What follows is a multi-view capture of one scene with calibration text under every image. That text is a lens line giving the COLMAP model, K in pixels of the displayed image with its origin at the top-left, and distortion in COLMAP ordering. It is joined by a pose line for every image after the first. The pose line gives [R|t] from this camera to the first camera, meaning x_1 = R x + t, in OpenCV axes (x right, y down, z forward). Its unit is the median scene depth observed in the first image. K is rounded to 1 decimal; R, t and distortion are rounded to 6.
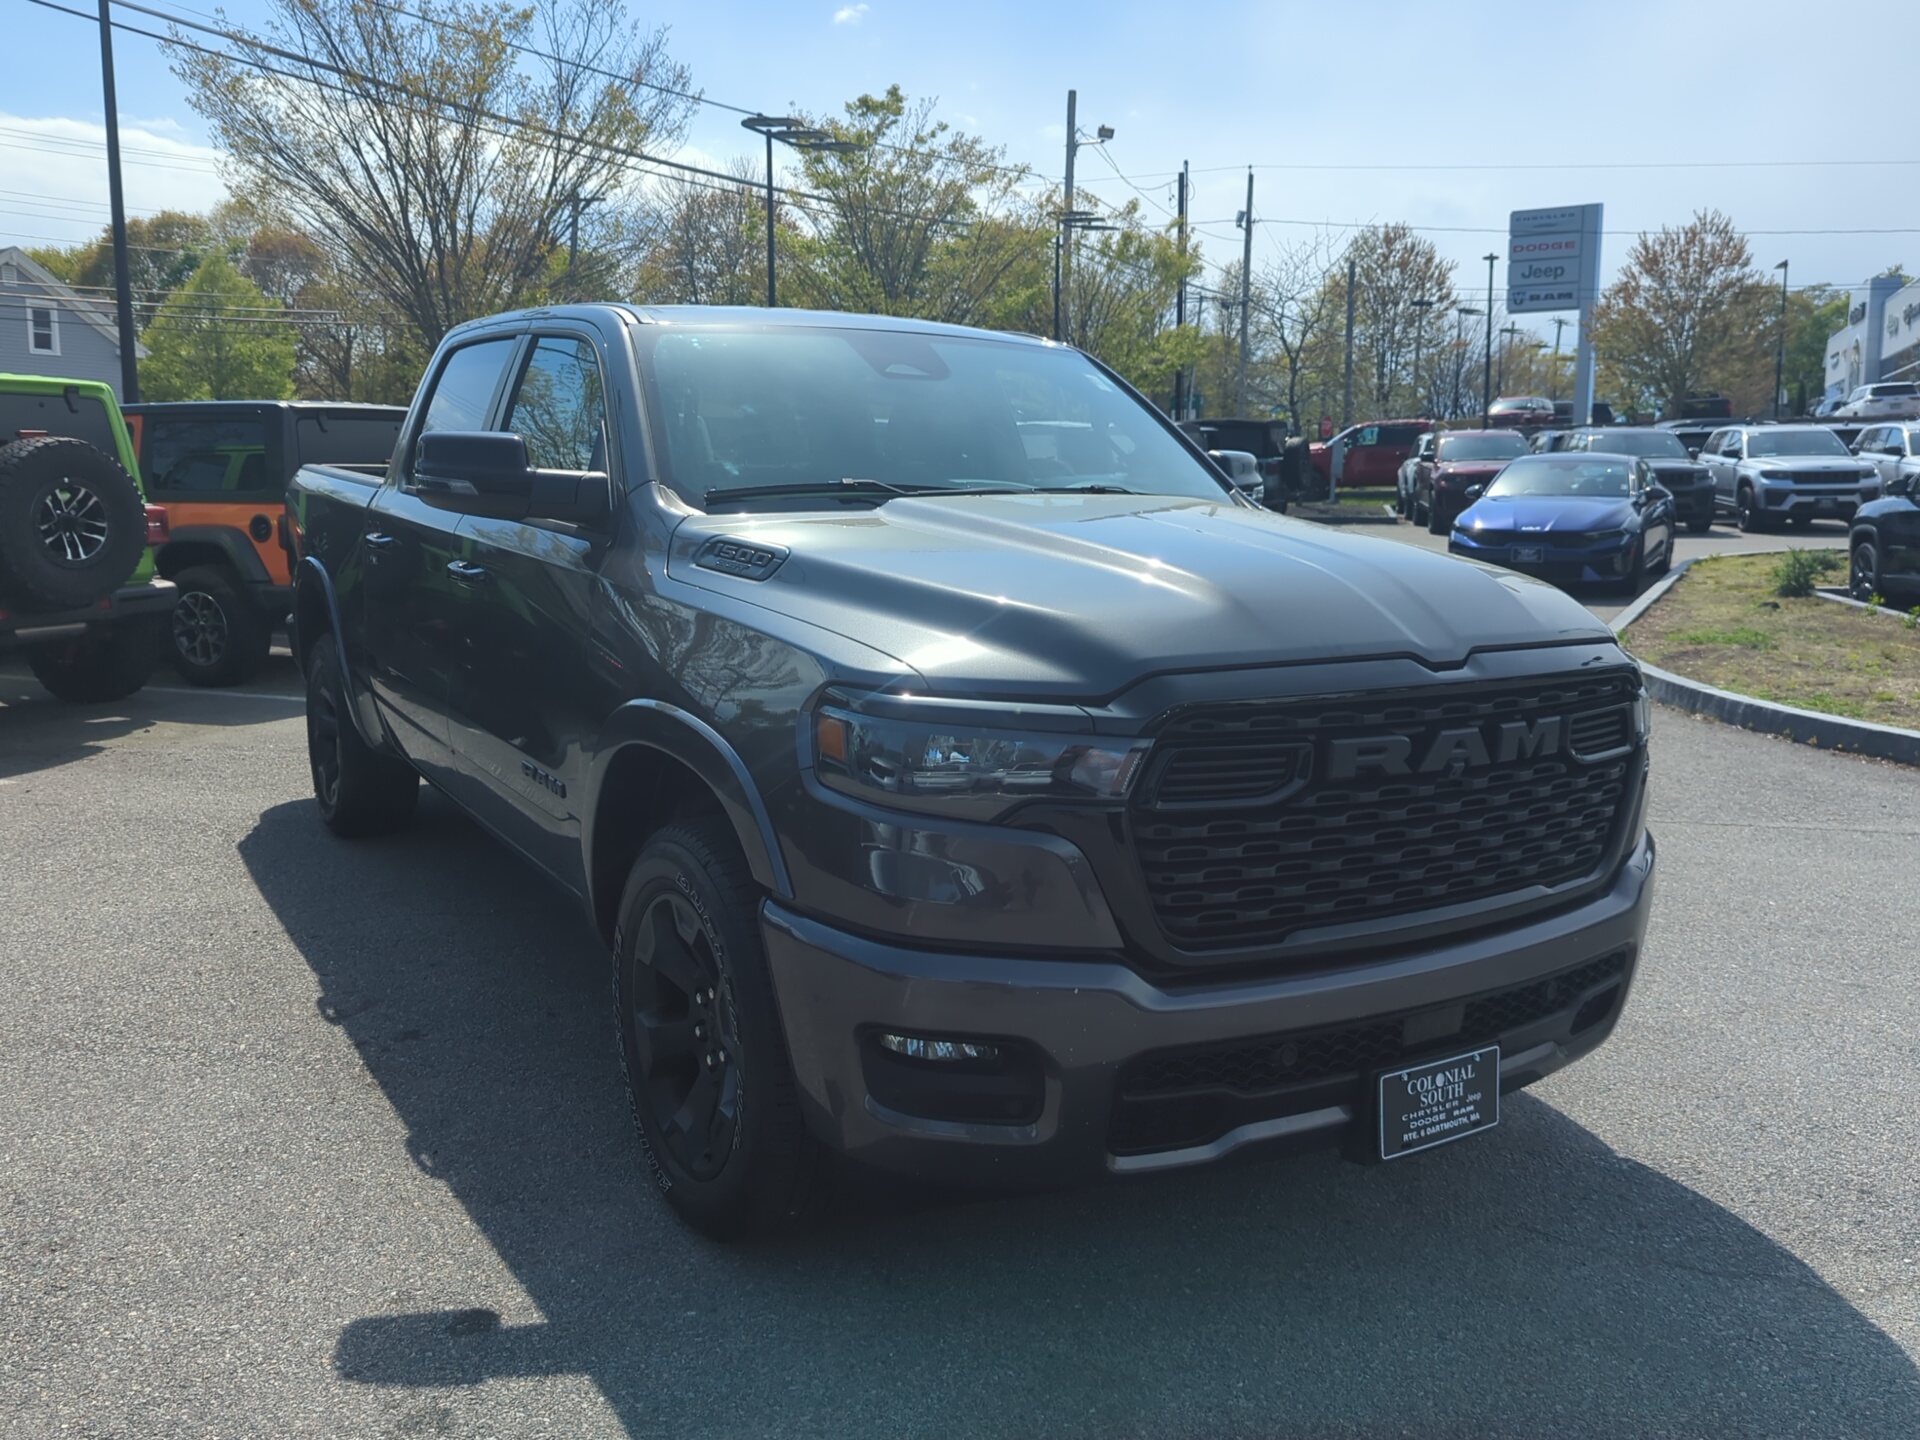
lens RADIAL K [[1570.3, 0, 971.2], [0, 1570.3, 719.0], [0, 0, 1]] dist [0.059223, -0.051455]
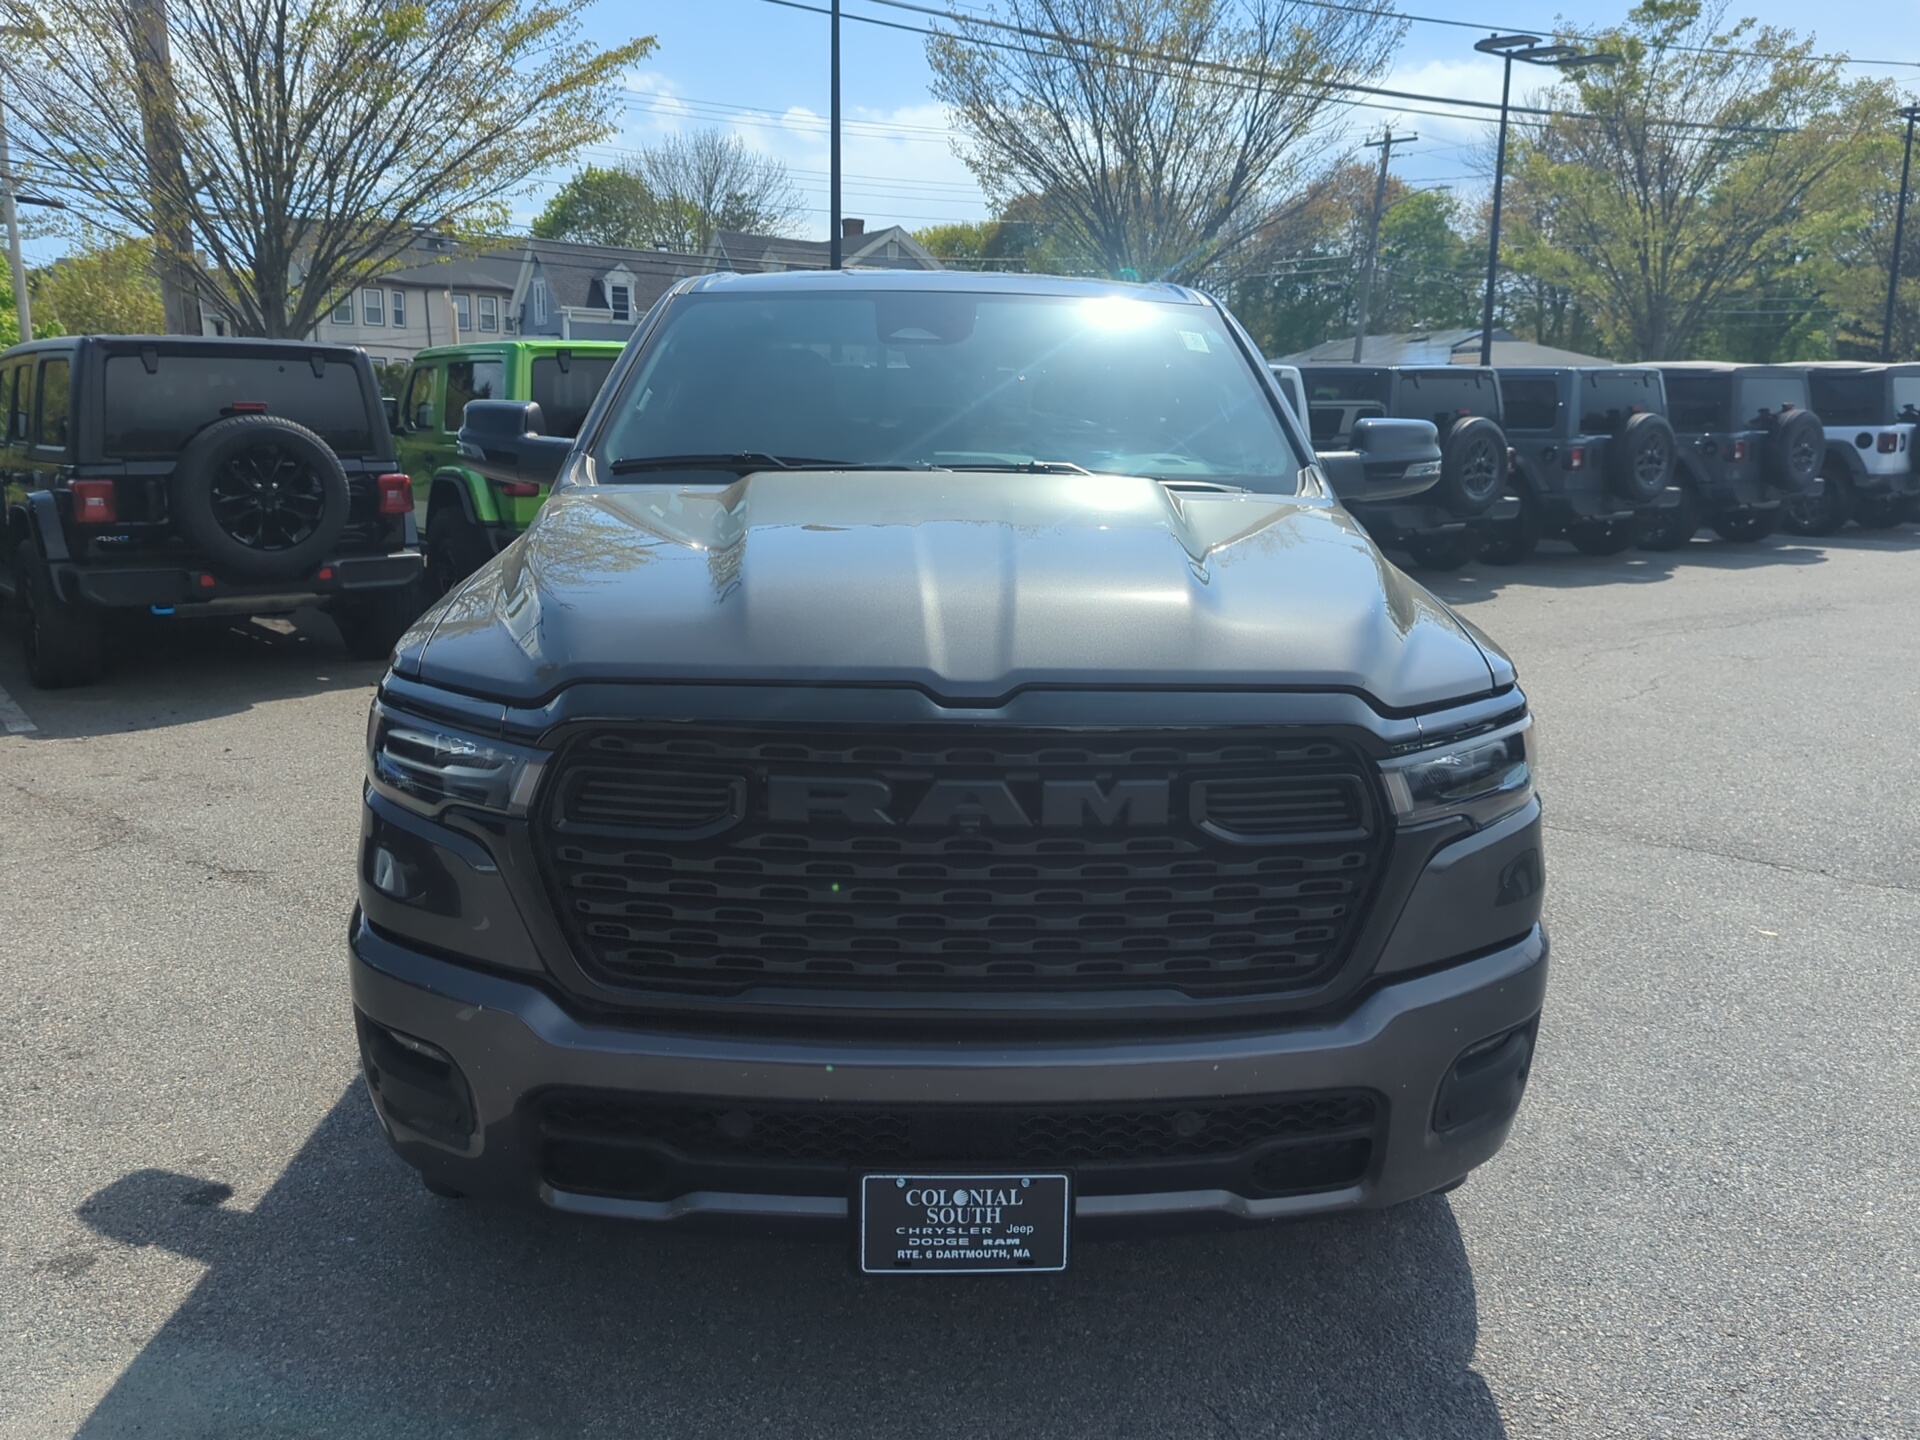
lens RADIAL K [[1570.3, 0, 968.5], [0, 1570.3, 732.1], [0, 0, 1]] dist [0.059223, -0.051455]
pose [[0.870126, 0.108382, -0.480763, 0.659519], [-0.089130, 0.994040, 0.062779, -0.065830], [0.484702, -0.011775, 0.874600, 0.275621]]
